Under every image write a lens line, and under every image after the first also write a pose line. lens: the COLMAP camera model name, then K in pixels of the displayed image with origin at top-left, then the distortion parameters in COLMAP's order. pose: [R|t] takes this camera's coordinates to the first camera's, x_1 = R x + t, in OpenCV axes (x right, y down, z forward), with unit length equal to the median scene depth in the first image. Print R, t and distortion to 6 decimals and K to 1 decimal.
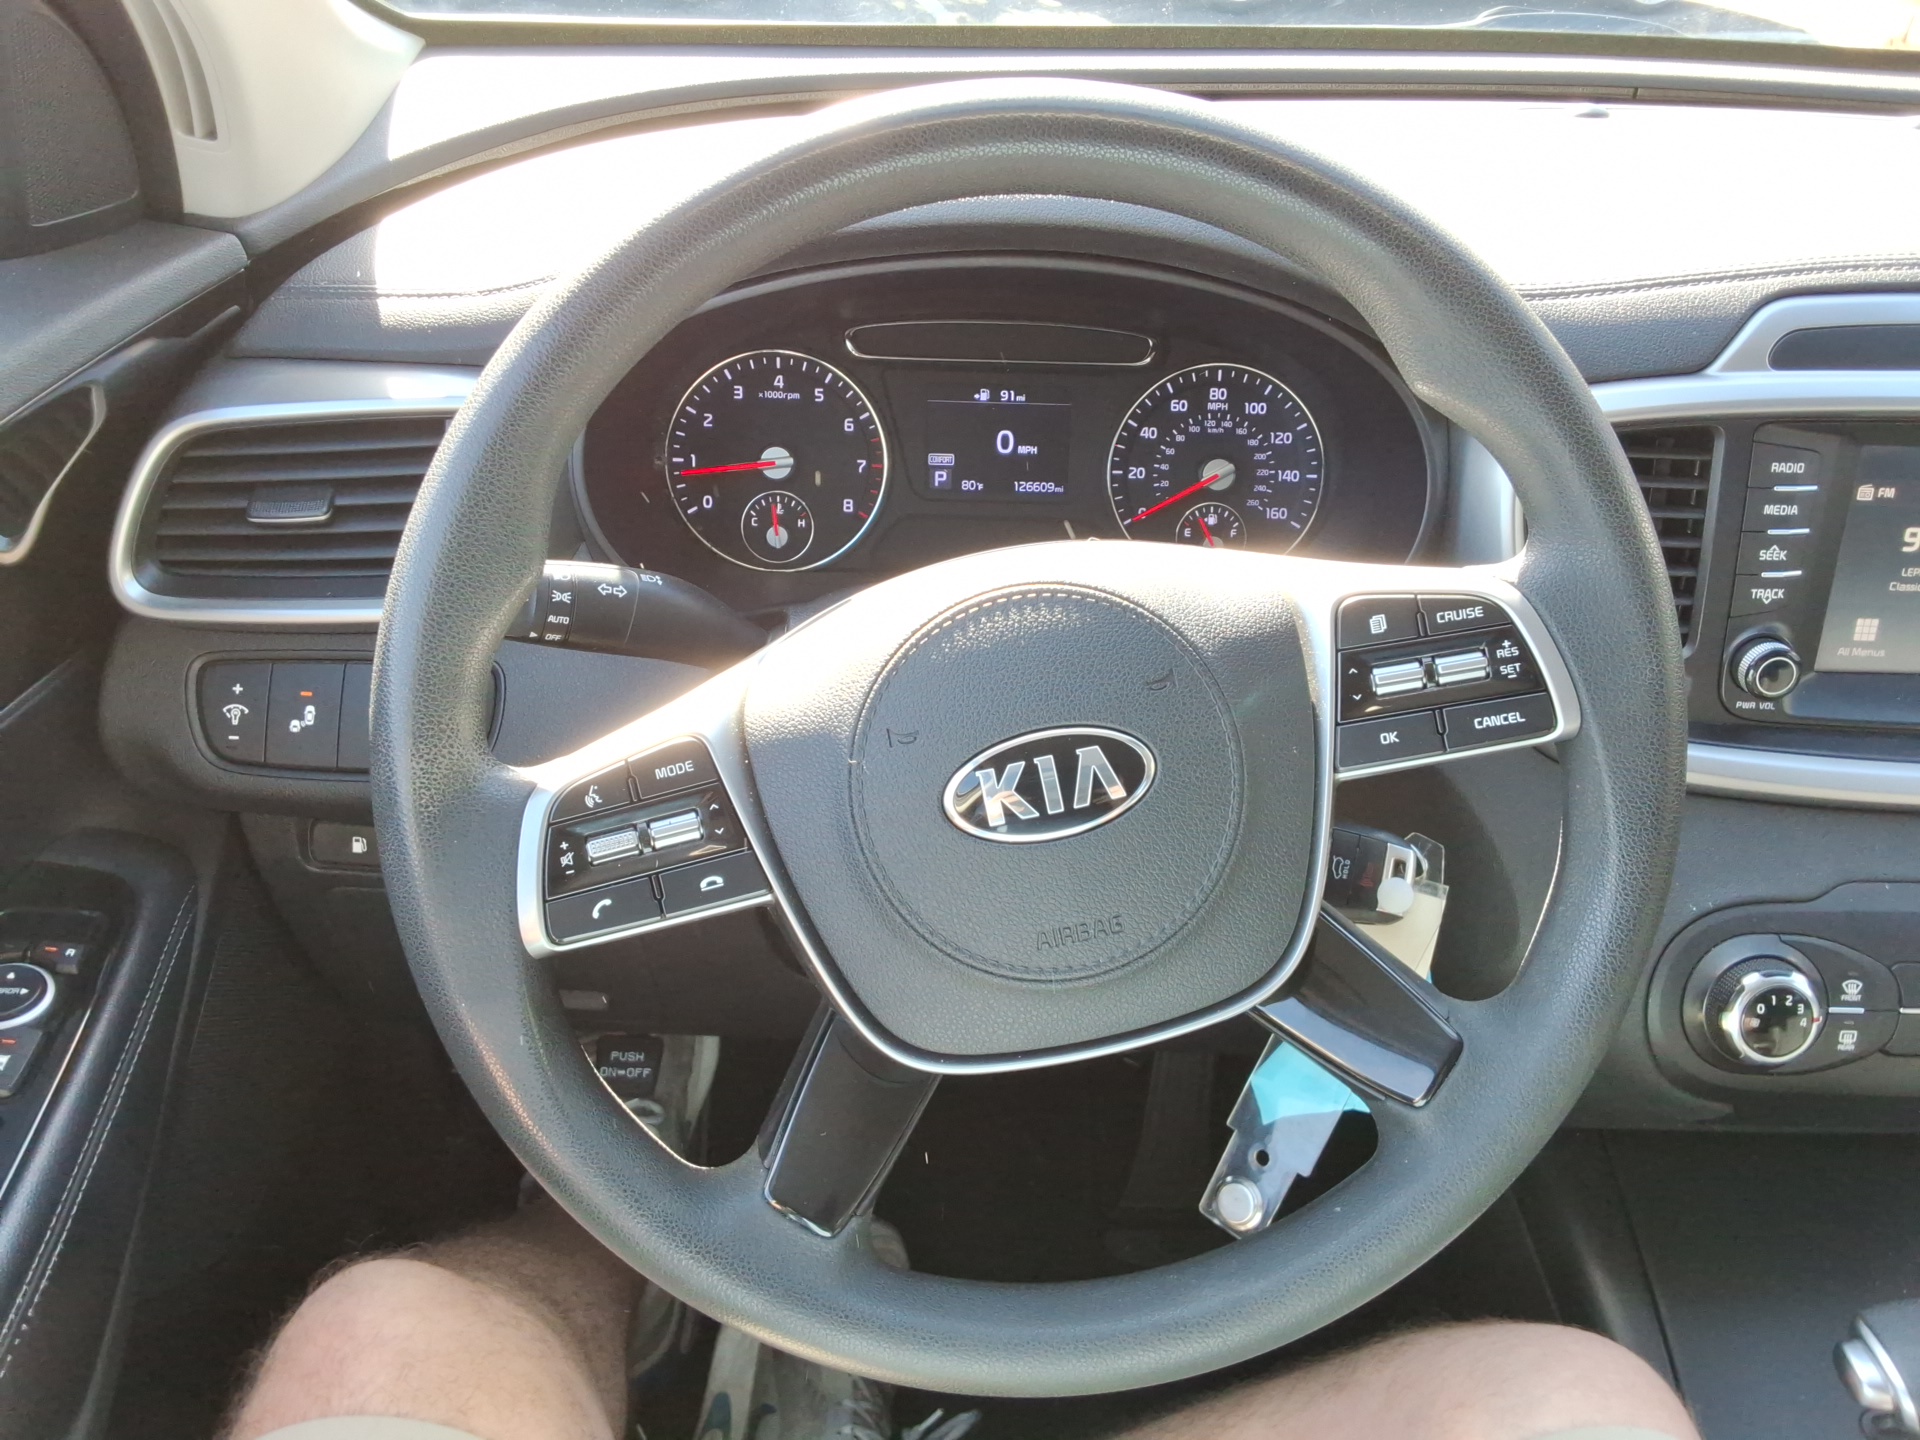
lens RADIAL K [[1550.0, 0, 976.5], [0, 1550.0, 712.3], [0, 0, 1]] dist [0.102453, -0.167564]
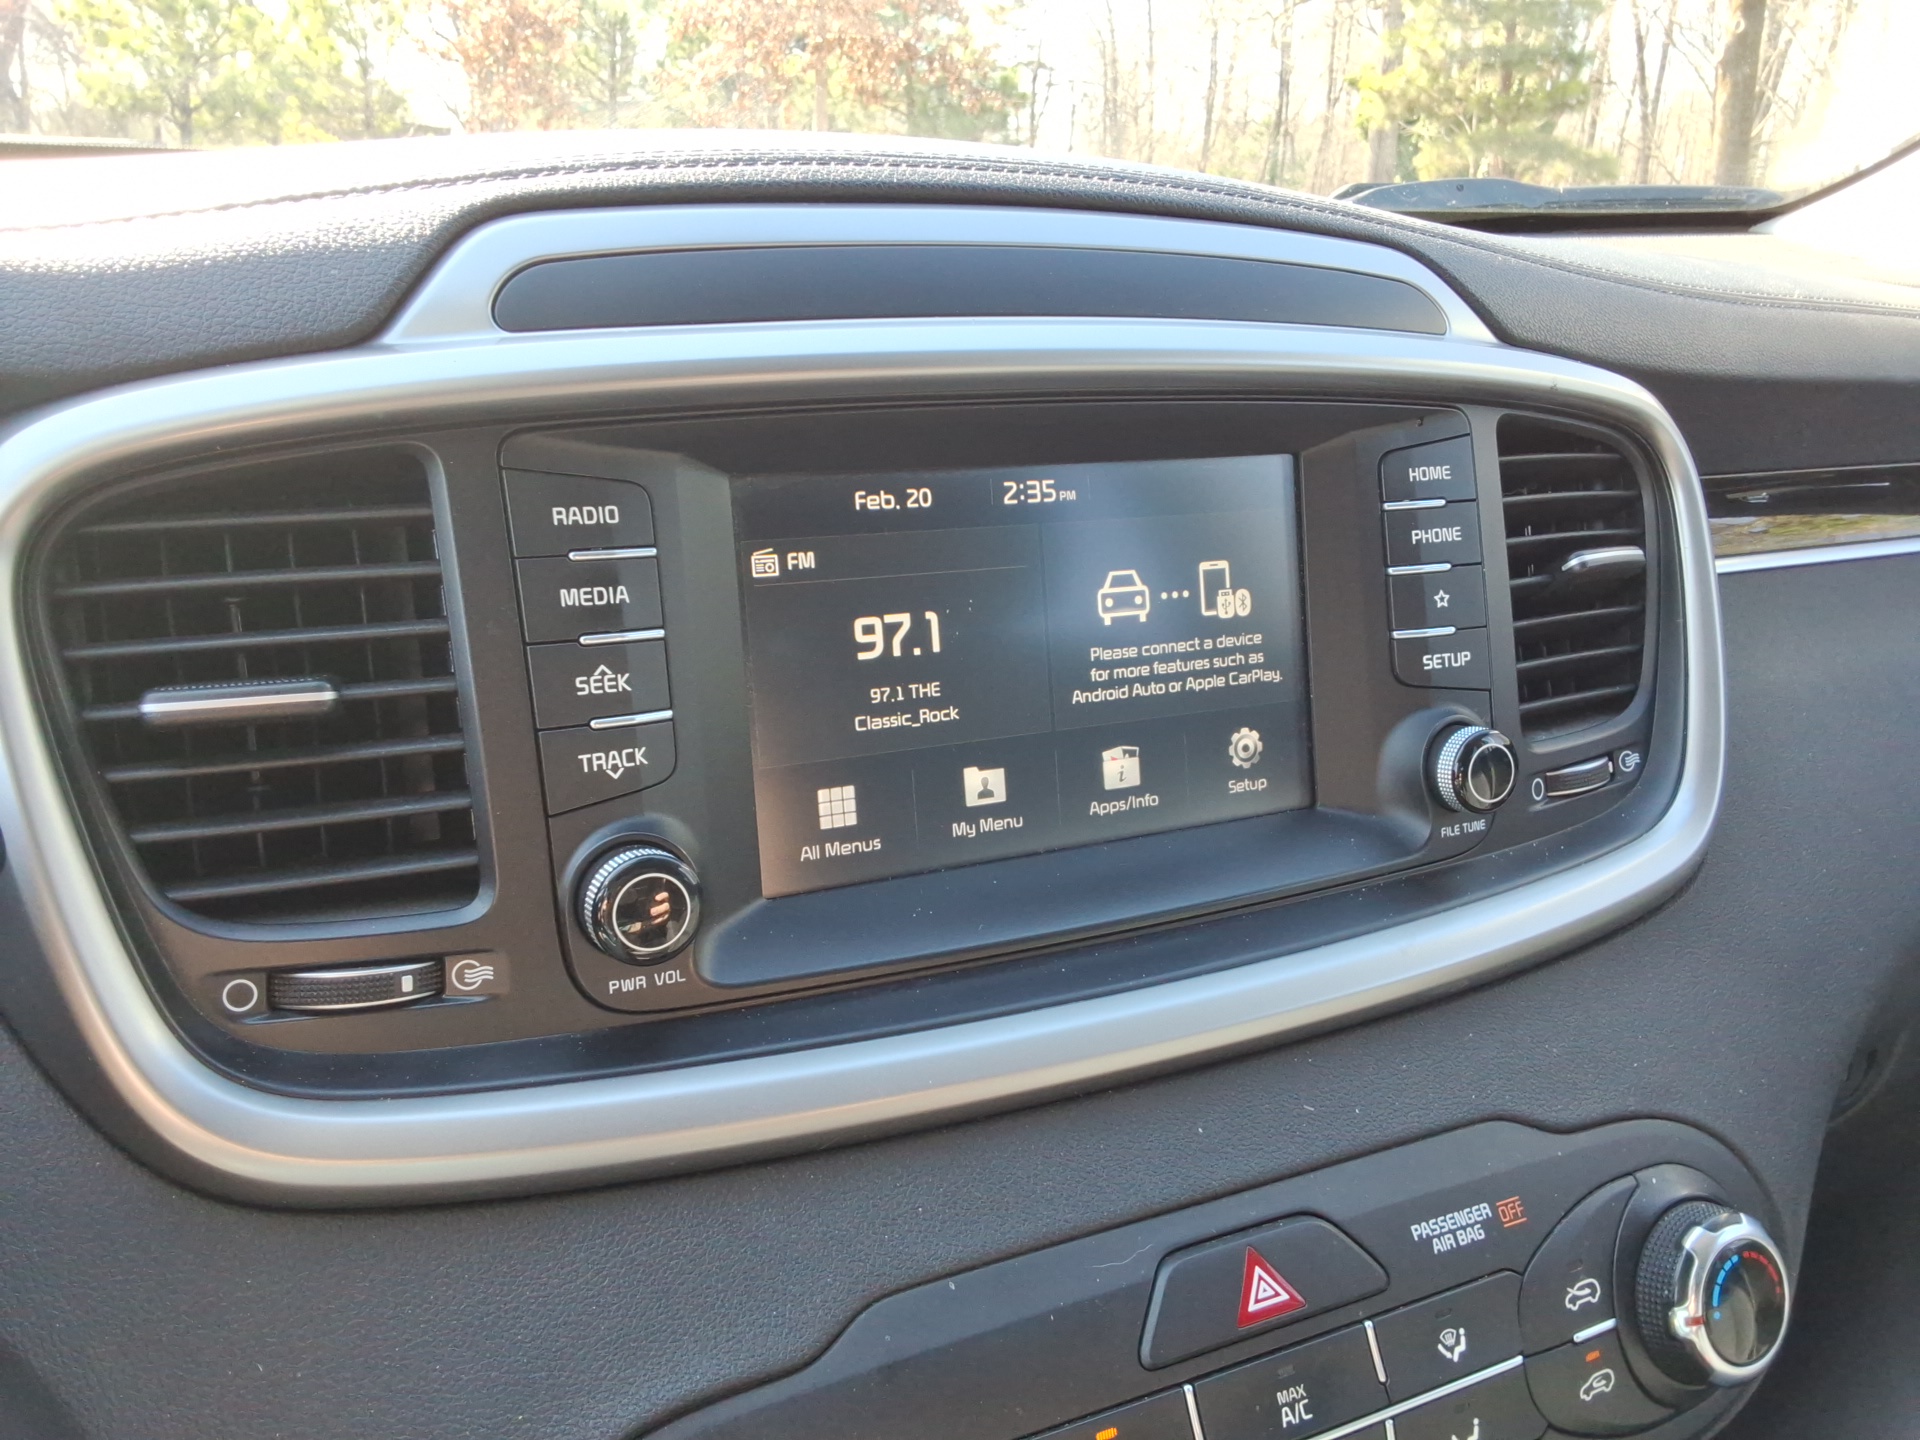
lens RADIAL K [[1550.0, 0, 980.6], [0, 1550.0, 699.6], [0, 0, 1]] dist [0.102453, -0.167564]
pose [[0.898658, -0.128750, 0.419330, 0.403852], [0.233448, 0.949708, -0.208703, 0.039884], [-0.371370, 0.285444, 0.883519, 0.508056]]
